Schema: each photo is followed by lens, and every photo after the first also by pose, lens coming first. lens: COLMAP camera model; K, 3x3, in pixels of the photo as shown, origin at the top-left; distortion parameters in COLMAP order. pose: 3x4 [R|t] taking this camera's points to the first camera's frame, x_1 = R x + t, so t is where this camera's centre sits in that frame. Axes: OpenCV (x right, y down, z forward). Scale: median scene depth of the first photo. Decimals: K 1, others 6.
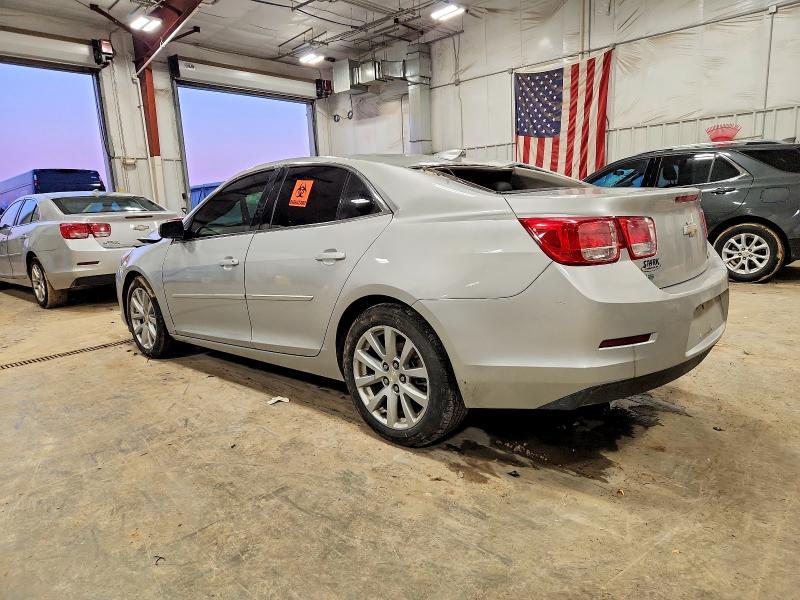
lens RADIAL K [[574.1, 0, 400.0], [0, 574.1, 300.0], [0, 0, 1]] dist [0.075333, -0.064711]
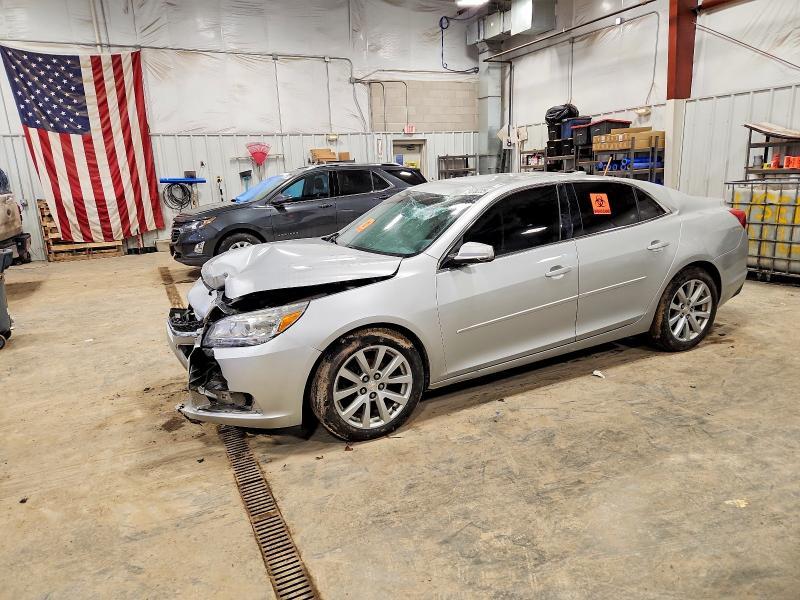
lens RADIAL K [[574.1, 0, 400.0], [0, 574.1, 300.0], [0, 0, 1]] dist [0.075333, -0.064711]
pose [[0.294730, -0.184416, 0.937617, -1.177080], [0.185463, 0.973583, 0.133191, -0.176616], [-0.937410, 0.134638, 0.321146, 0.790960]]
